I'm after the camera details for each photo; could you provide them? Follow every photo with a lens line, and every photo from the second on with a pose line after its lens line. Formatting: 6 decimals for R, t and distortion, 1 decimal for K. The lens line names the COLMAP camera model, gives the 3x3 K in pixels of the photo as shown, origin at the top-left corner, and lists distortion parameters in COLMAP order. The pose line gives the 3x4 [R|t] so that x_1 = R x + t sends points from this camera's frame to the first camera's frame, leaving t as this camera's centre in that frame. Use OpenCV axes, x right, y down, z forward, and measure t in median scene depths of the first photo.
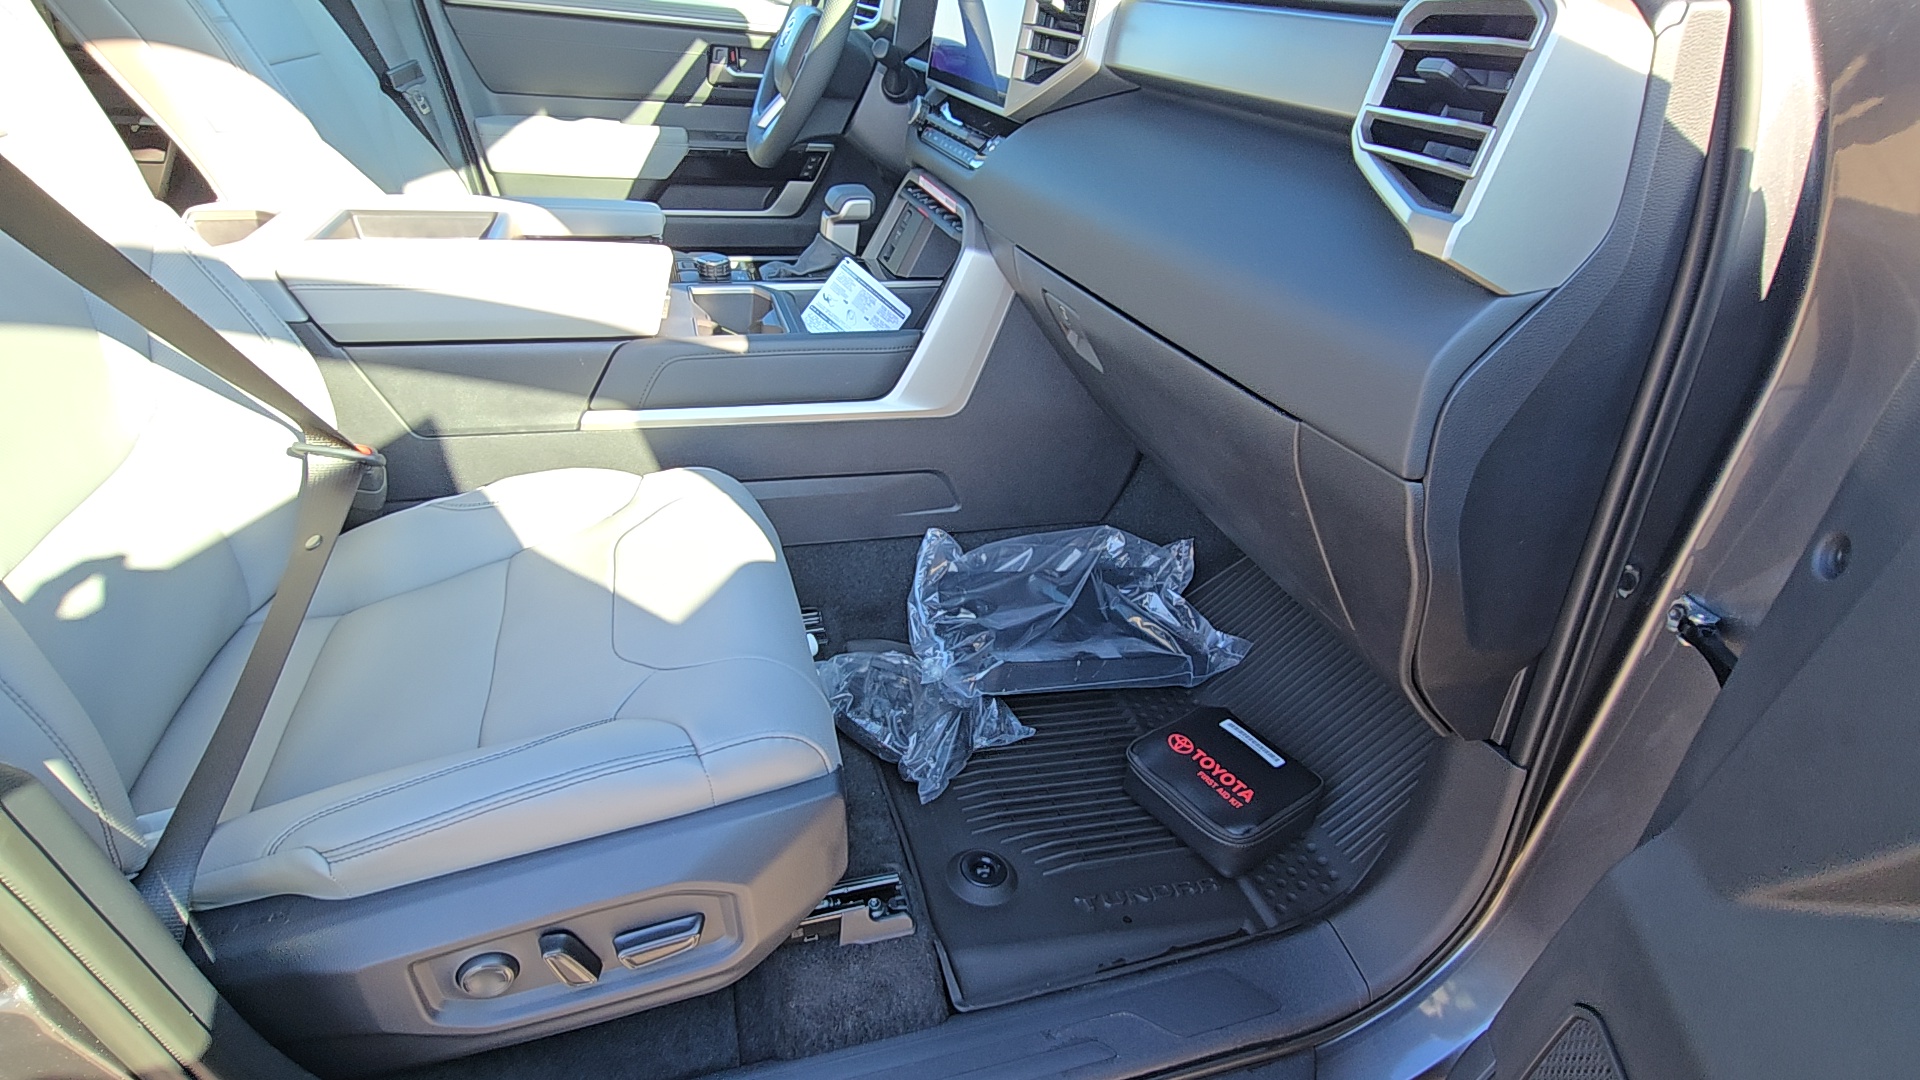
lens RADIAL K [[972.9, 0, 961.9], [0, 972.9, 536.3], [0, 0, 1]] dist [0.001035, -0.000761]
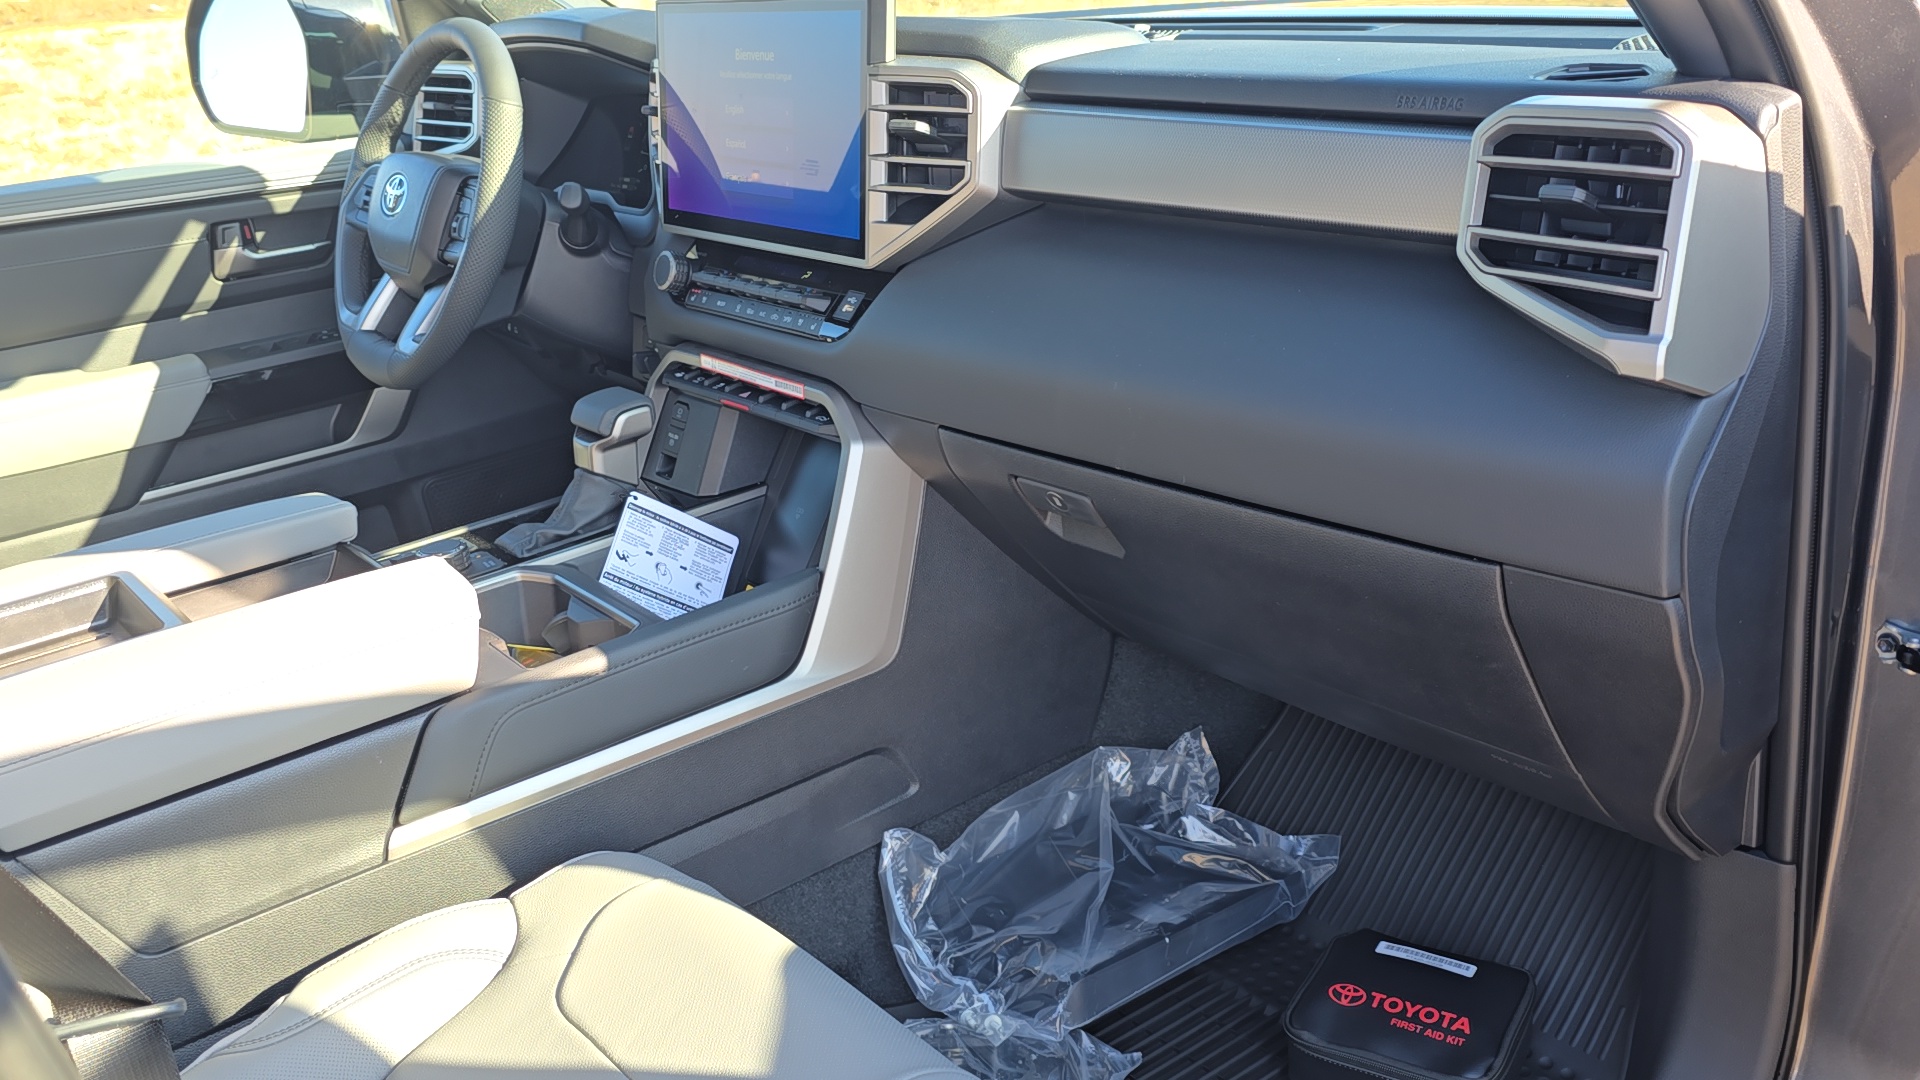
lens RADIAL K [[1580.8, 0, 960.0], [0, 1580.8, 540.0], [0, 0, 1]] dist [-0.007110, -0.001419]
pose [[0.914536, -0.275939, 0.295772, -0.289494], [0.315625, 0.944104, -0.095123, -0.088847], [-0.252991, 0.180346, 0.950511, -0.132465]]
